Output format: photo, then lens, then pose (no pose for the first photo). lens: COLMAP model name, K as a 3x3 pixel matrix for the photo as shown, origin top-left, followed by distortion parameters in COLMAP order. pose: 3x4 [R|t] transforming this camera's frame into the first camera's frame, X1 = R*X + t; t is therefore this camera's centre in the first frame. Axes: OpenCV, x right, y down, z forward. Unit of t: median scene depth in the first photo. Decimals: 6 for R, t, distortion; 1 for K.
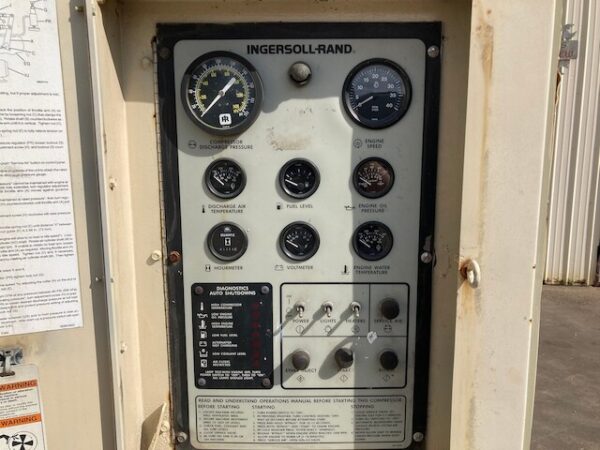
lens RADIAL K [[486.2, 0, 300.1], [0, 486.2, 225.0], [0, 0, 1]] dist [0.014283, -0.010488]
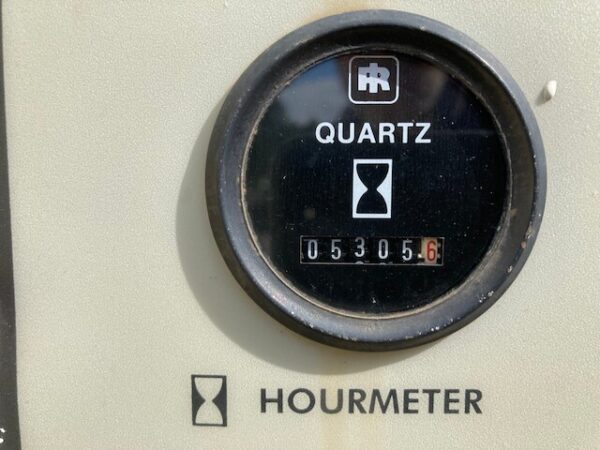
lens RADIAL K [[486.2, 0, 300.1], [0, 486.2, 225.1], [0, 0, 1]] dist [0.014283, -0.010488]
pose [[0.998712, 0.003746, -0.050601, -0.160294], [-0.007653, 0.996982, -0.077252, 0.053234], [0.050159, 0.077540, 0.995727, 0.875459]]
